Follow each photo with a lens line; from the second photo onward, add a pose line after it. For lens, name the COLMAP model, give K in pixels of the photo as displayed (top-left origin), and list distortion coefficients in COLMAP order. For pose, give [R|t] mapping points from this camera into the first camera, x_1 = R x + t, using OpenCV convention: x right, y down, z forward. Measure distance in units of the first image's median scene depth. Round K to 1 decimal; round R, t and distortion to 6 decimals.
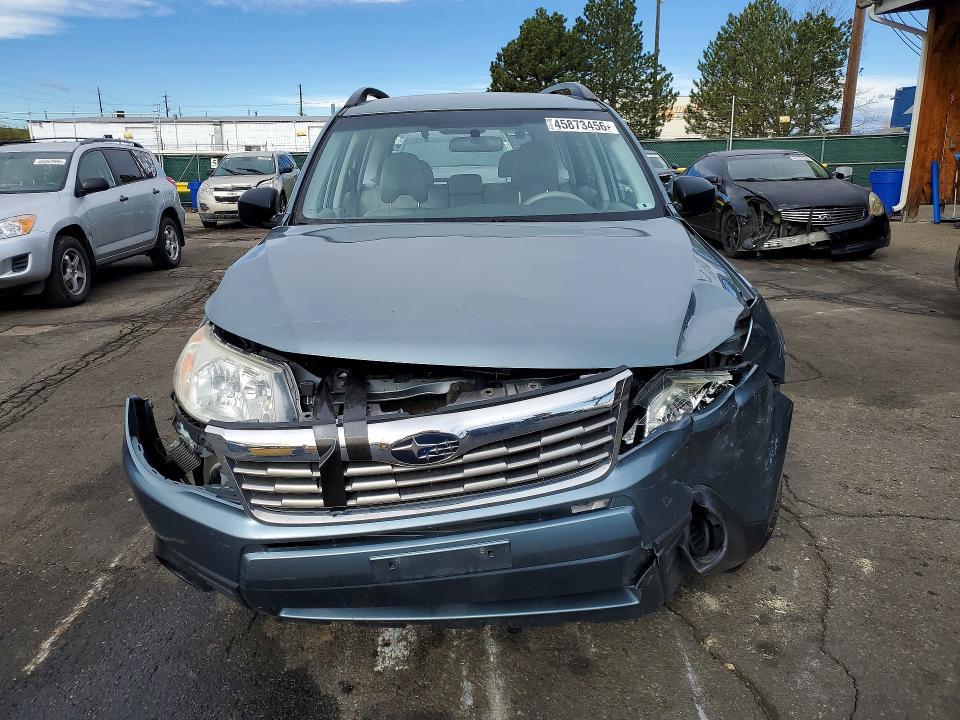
lens RADIAL K [[797.8, 0, 474.7], [0, 797.8, 361.9], [0, 0, 1]] dist [0.030980, 0.002278]
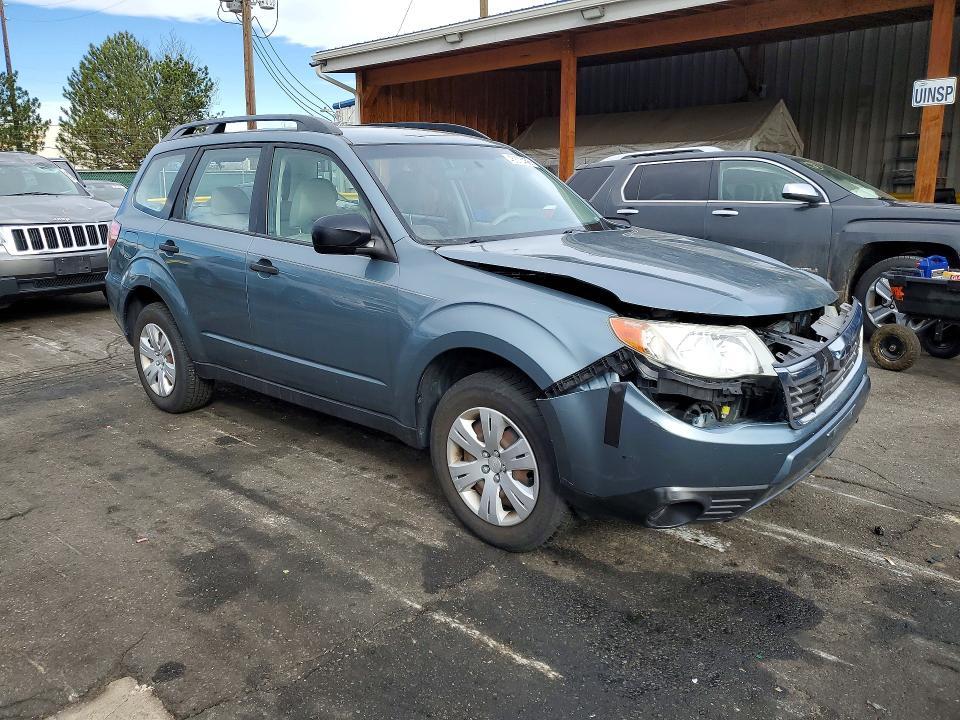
lens RADIAL K [[797.8, 0, 474.7], [0, 797.8, 361.9], [0, 0, 1]] dist [0.030980, 0.002278]
pose [[0.639734, -0.163042, 0.751104, -0.179382], [0.193626, 0.979911, 0.047793, -0.010257], [-0.743807, 0.114858, 0.658451, 0.049948]]
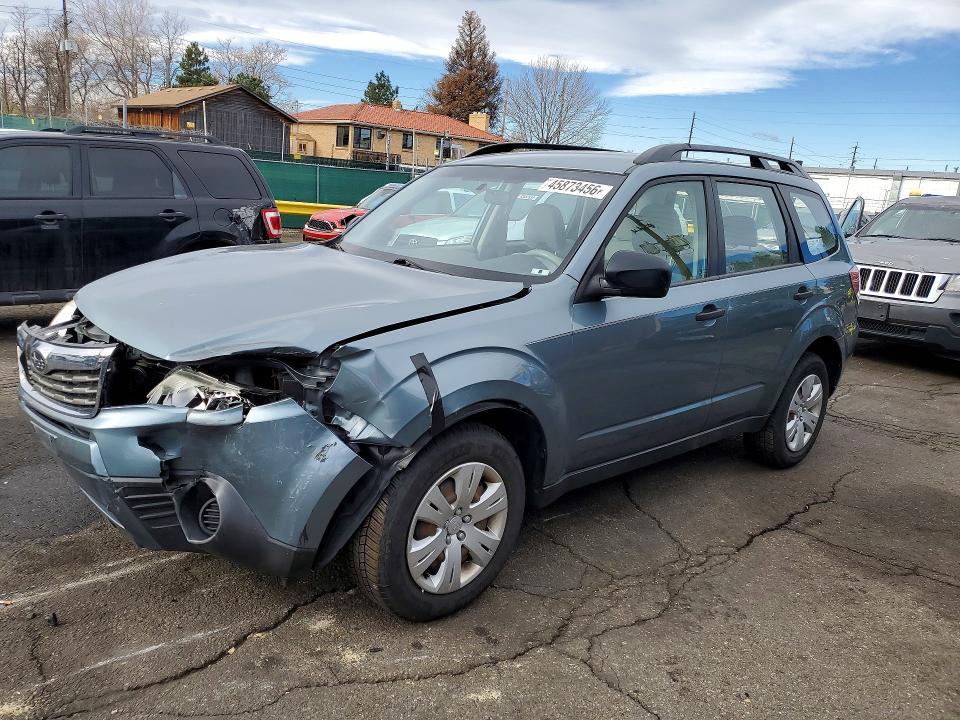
lens RADIAL K [[797.8, 0, 416.3], [0, 797.8, 359.5], [0, 0, 1]] dist [0.051485, 0.011792]
pose [[0.622707, 0.240771, -0.744490, 0.161196], [-0.284918, 0.955931, 0.070841, -0.022292], [0.728738, 0.168005, 0.663864, 0.047731]]
